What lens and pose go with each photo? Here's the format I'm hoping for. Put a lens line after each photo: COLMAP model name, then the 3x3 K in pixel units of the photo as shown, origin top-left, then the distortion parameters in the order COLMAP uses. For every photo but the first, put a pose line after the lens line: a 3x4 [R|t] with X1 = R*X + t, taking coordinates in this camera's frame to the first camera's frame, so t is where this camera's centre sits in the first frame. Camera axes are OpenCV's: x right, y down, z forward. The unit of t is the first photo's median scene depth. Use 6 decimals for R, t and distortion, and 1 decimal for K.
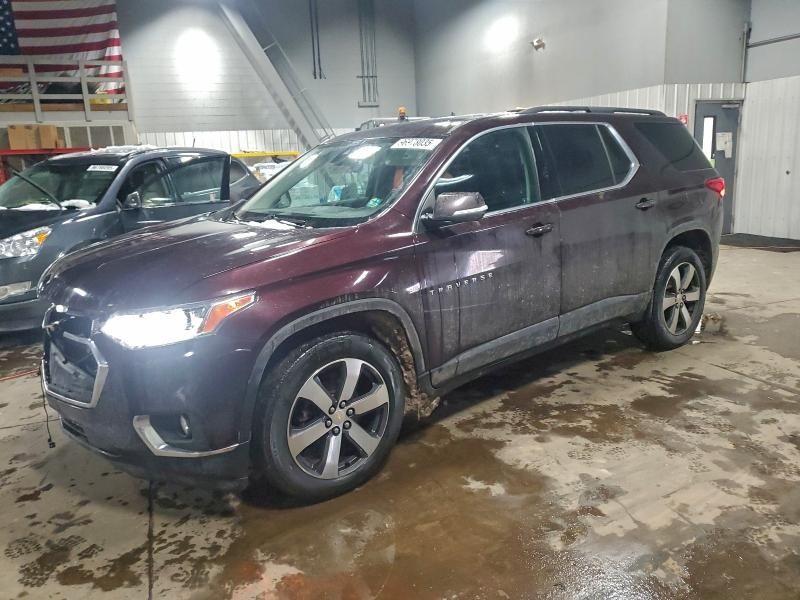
lens RADIAL K [[537.7, 0, 400.0], [0, 537.7, 300.0], [0, 0, 1]] dist [0.071057, -0.057357]
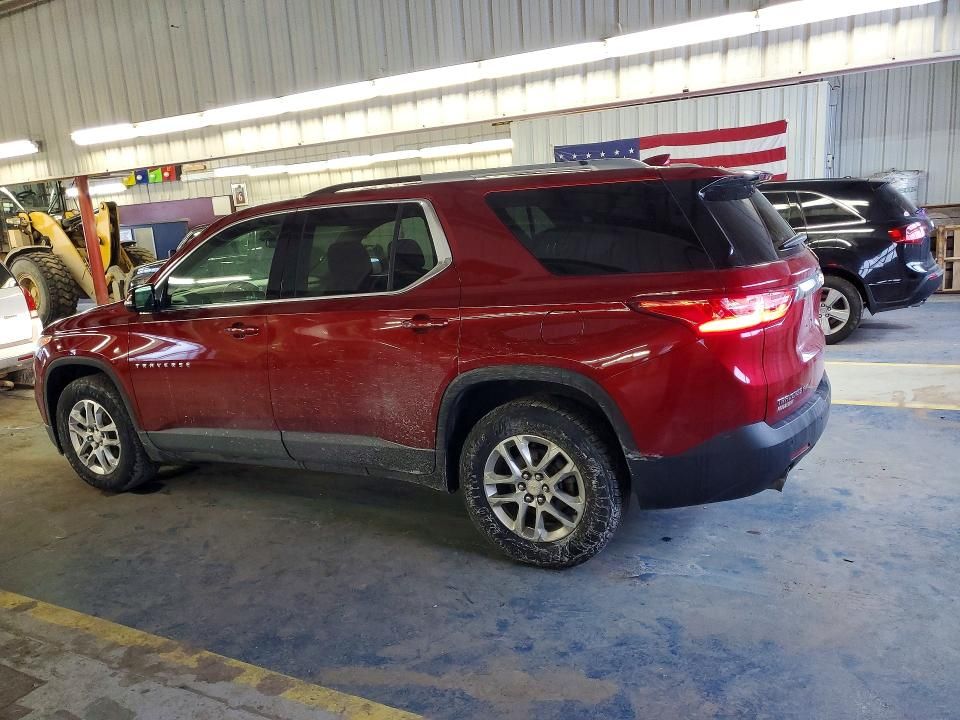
lens RADIAL K [[645.2, 0, 480.0], [0, 645.2, 360.0], [0, 0, 1]] dist [0.071057, -0.057357]
pose [[0.475690, 0.224493, -0.850483, 1.251159], [-0.153960, 0.973207, 0.170775, -0.296742], [0.866034, 0.049705, 0.497508, 0.703859]]
